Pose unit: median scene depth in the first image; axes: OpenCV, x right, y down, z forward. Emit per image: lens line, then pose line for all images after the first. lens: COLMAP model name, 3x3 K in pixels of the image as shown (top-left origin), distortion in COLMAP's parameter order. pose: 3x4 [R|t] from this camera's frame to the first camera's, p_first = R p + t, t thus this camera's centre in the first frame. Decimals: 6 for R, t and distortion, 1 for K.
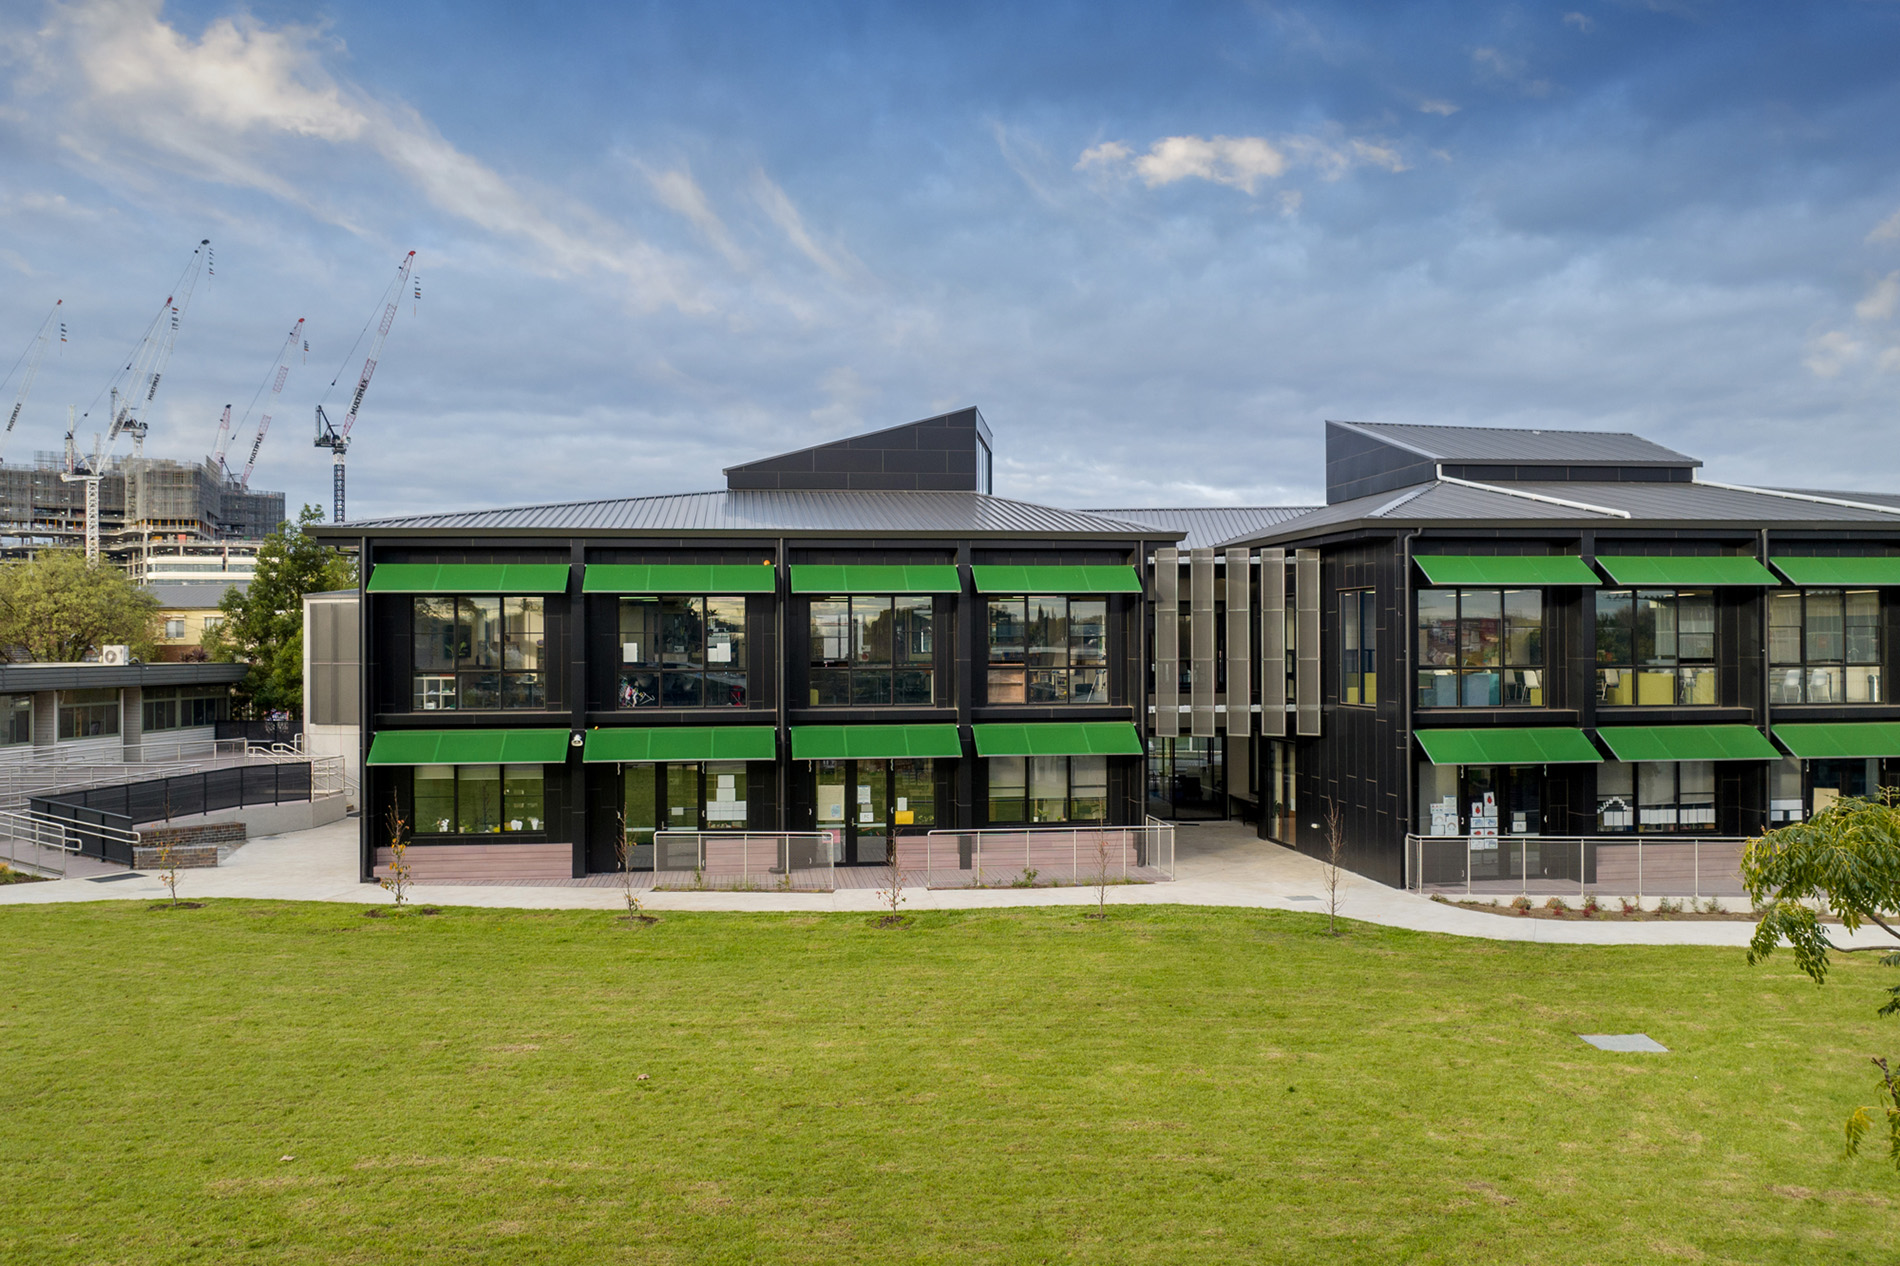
lens RADIAL K [[1599.8, 0, 950.0], [0, 1599.8, 633.0], [0, 0, 1]] dist [-0.030863, -0.003369]
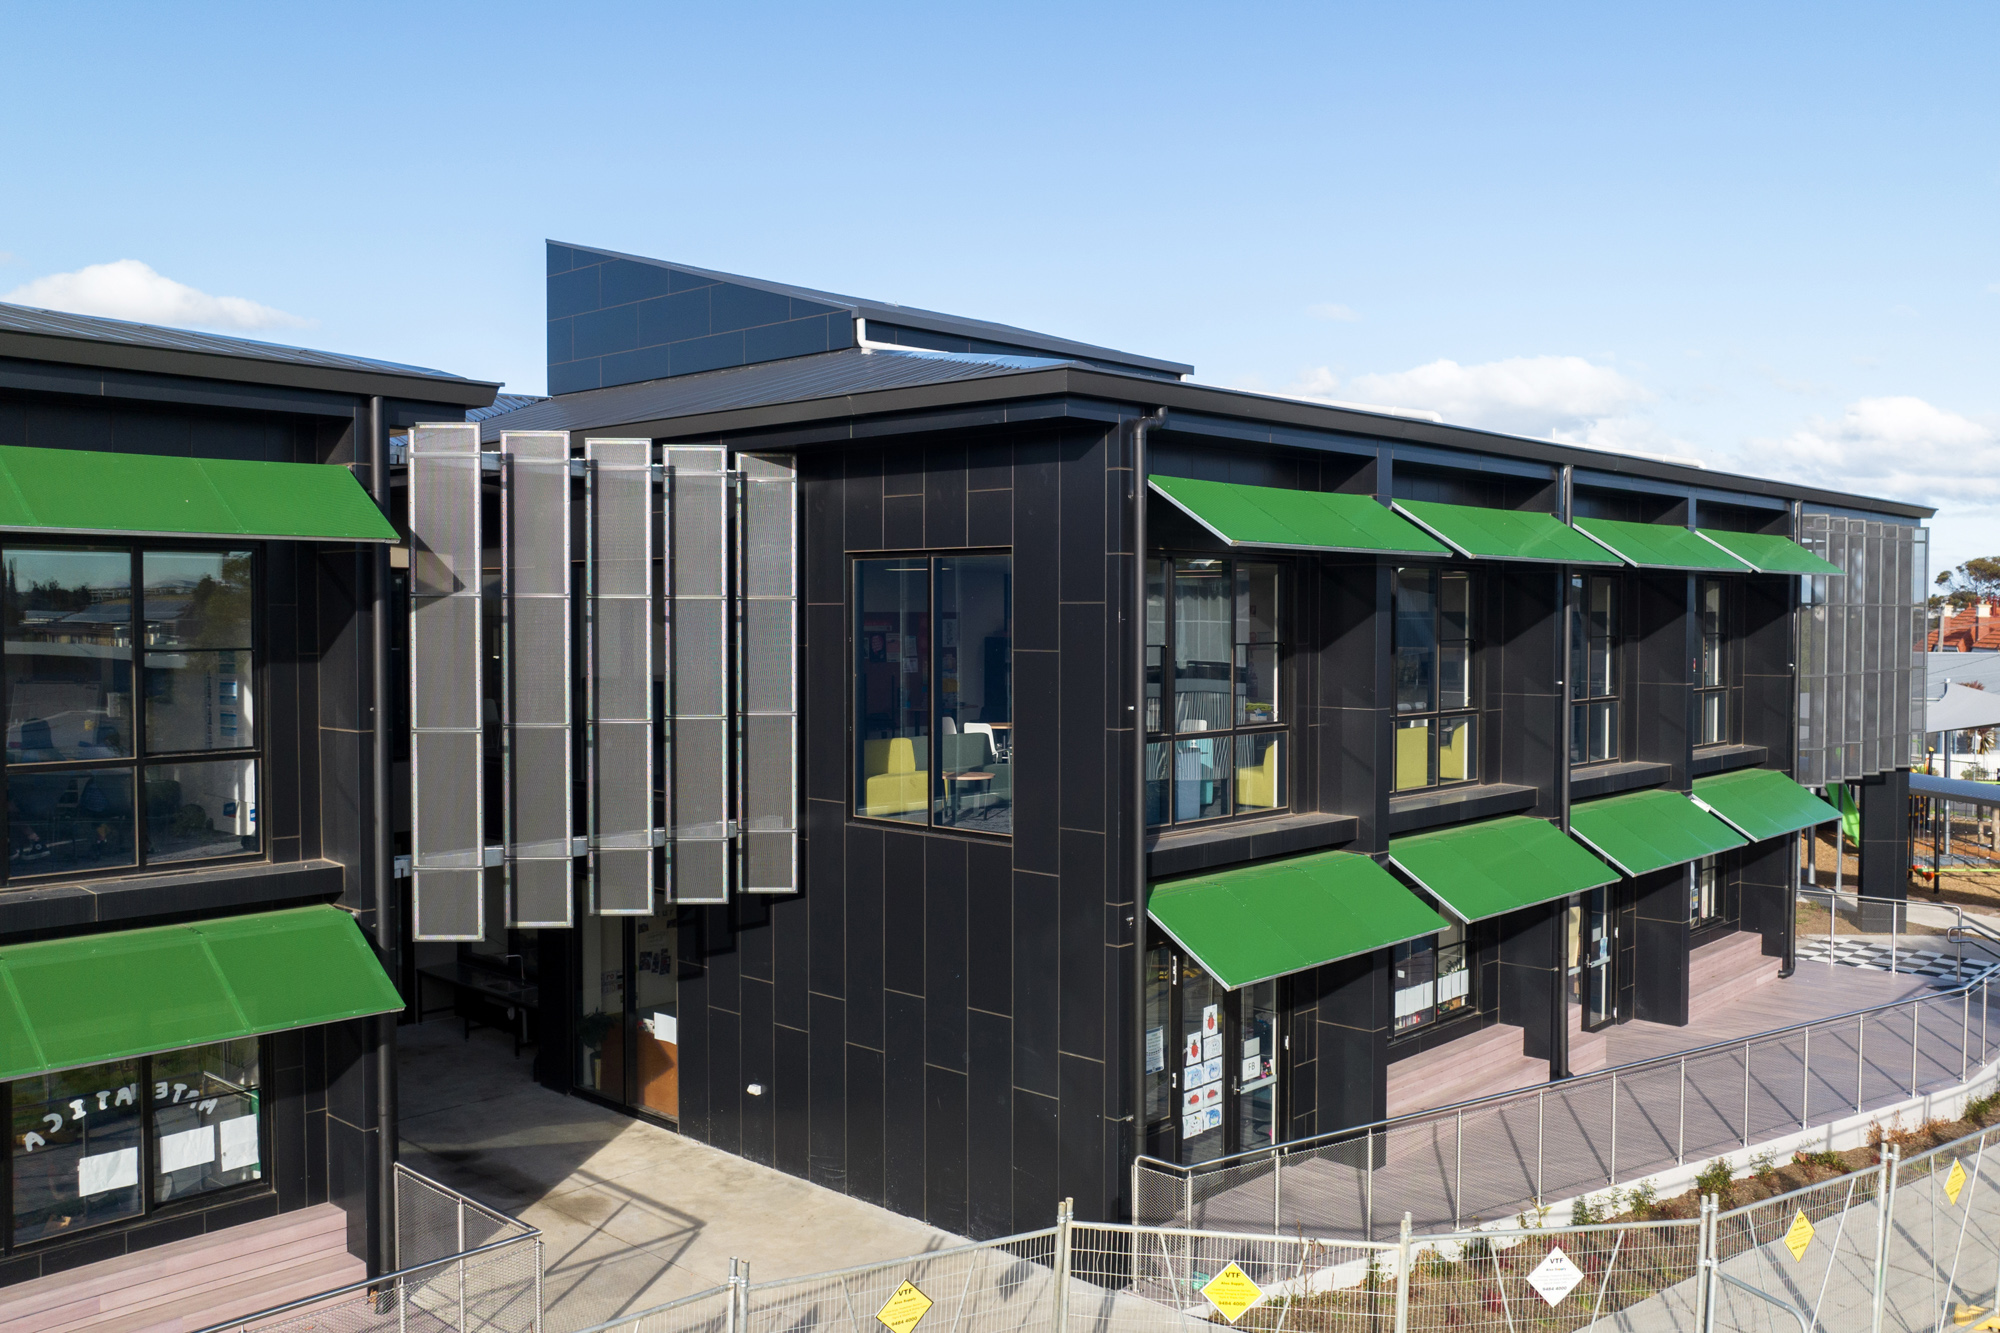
lens RADIAL K [[1666.7, 0, 1048.2], [0, 1666.7, 664.9], [0, 0, 1]] dist [-0.020423, -0.004672]
pose [[0.761115, -0.012558, 0.648495, -0.004817], [-0.011799, 0.999379, 0.033200, -0.012231], [-0.648509, -0.032920, 0.760495, 0.635919]]
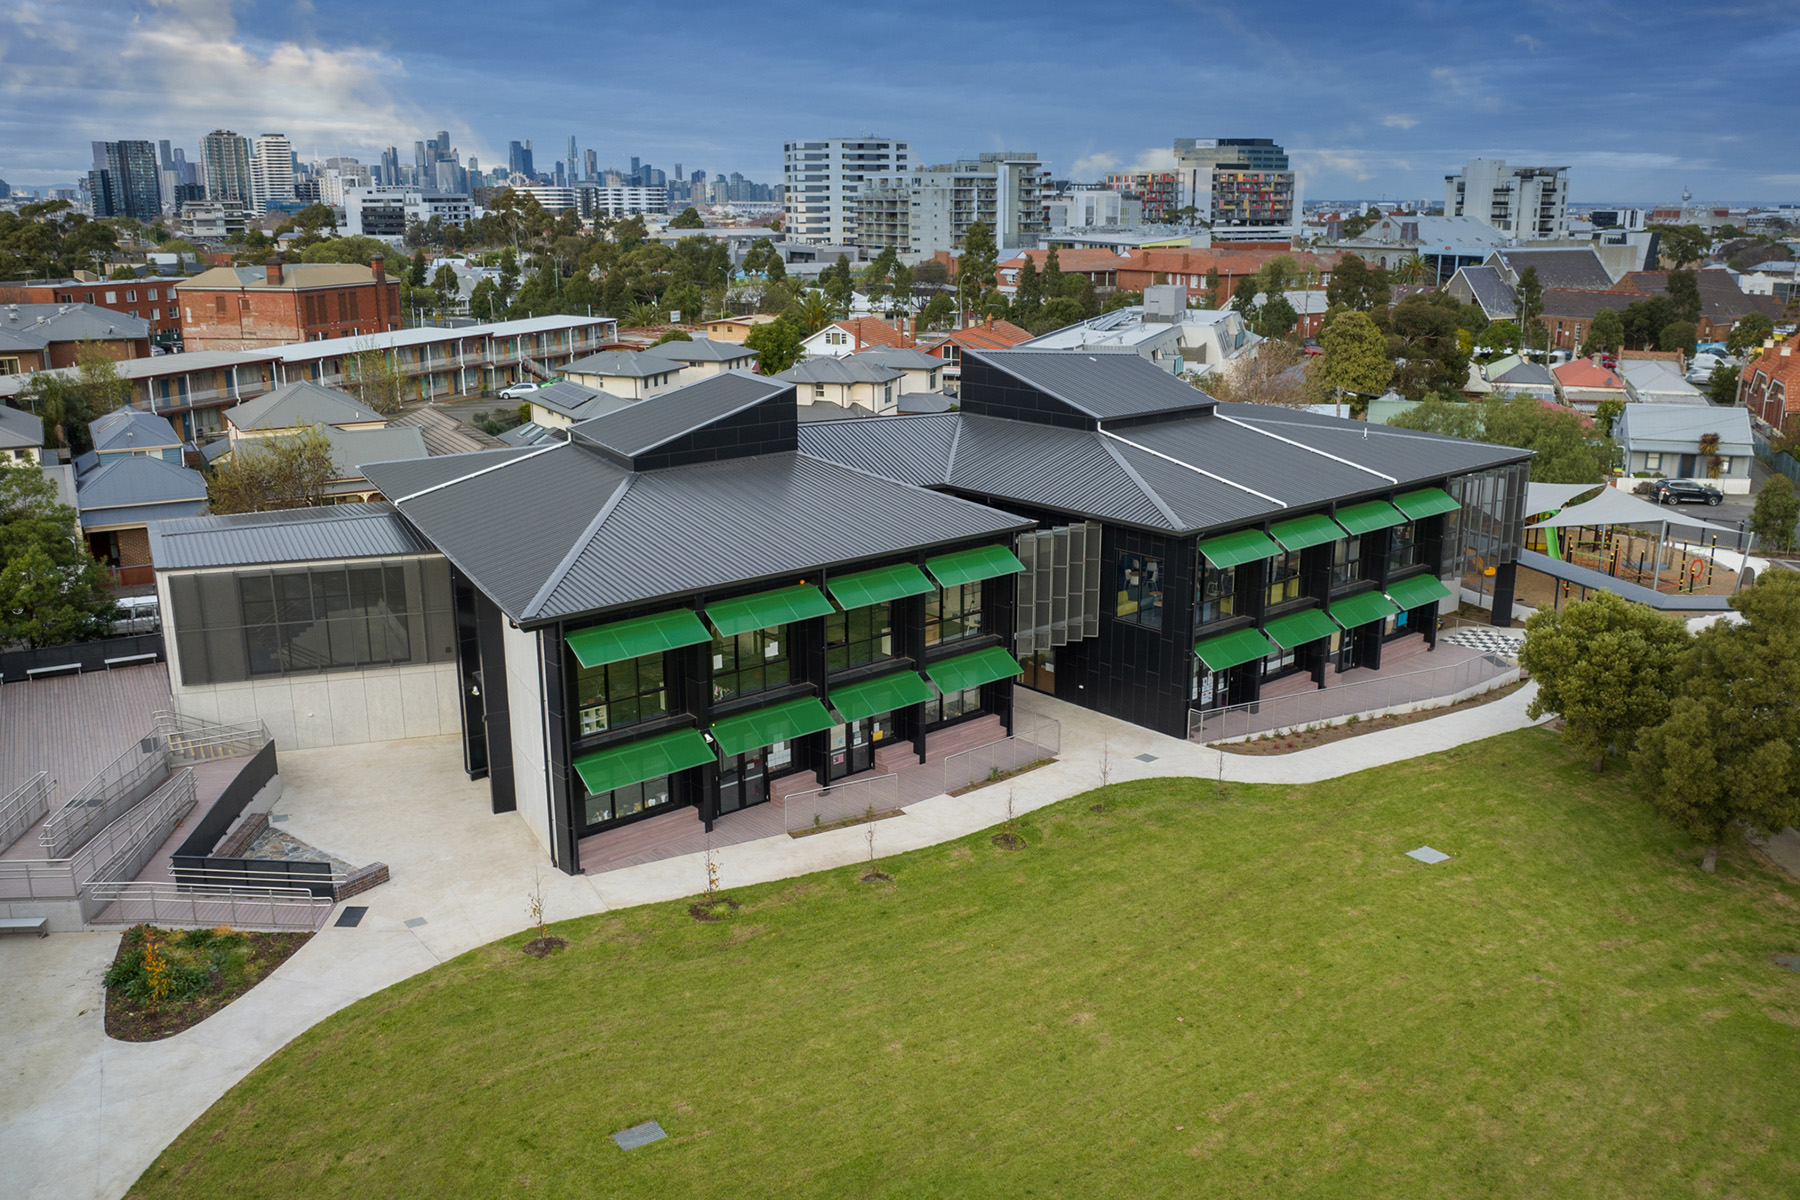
lens RADIAL K [[1515.6, 0, 900.0], [0, 1515.6, 600.0], [0, 0, 1]] dist [-0.030863, -0.003369]
pose [[0.832580, -0.140247, 0.535856, -0.747658], [-0.005934, 0.965101, 0.261811, -0.371399], [-0.553874, -0.221158, 0.802691, -0.088161]]
